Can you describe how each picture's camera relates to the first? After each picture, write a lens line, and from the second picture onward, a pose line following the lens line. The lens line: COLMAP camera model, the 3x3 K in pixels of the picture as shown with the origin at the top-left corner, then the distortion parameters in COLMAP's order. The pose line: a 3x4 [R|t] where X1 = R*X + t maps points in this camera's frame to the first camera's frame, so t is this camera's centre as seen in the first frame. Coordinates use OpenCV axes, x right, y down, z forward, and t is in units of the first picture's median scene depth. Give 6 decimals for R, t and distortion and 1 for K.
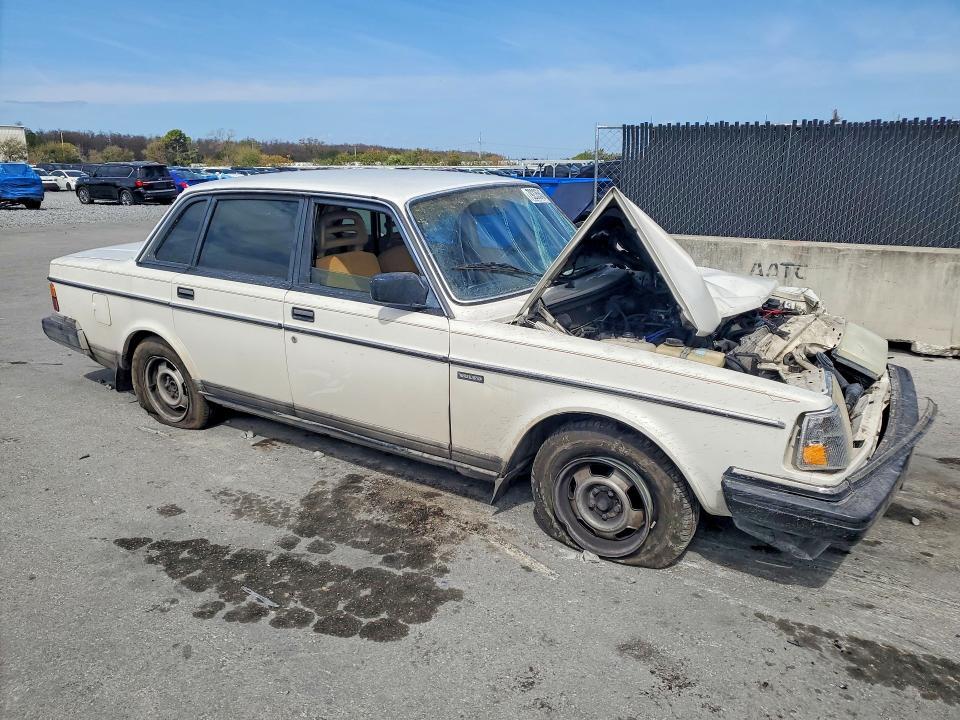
lens RADIAL K [[780.7, 0, 480.0], [0, 780.7, 360.0], [0, 0, 1]] dist [-0.010206, 0.068101]
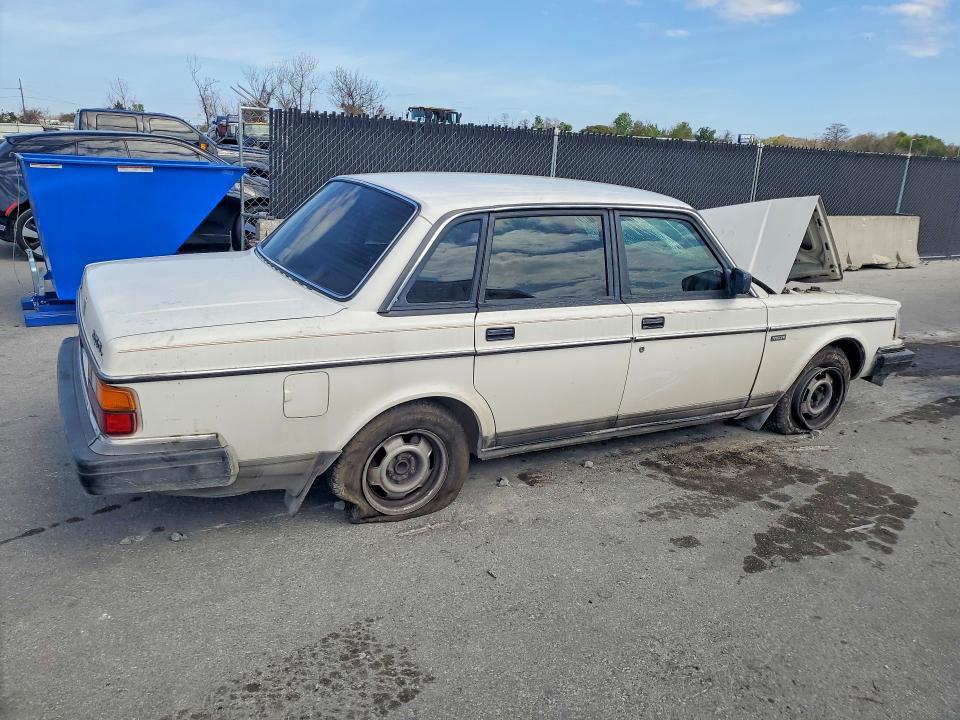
lens RADIAL K [[780.7, 0, 480.0], [0, 780.7, 360.0], [0, 0, 1]] dist [-0.010206, 0.068101]
pose [[0.426507, -0.222041, 0.876806, -1.262949], [0.178139, 0.971033, 0.159250, -0.219472], [-0.886768, 0.088272, 0.453707, 0.740047]]
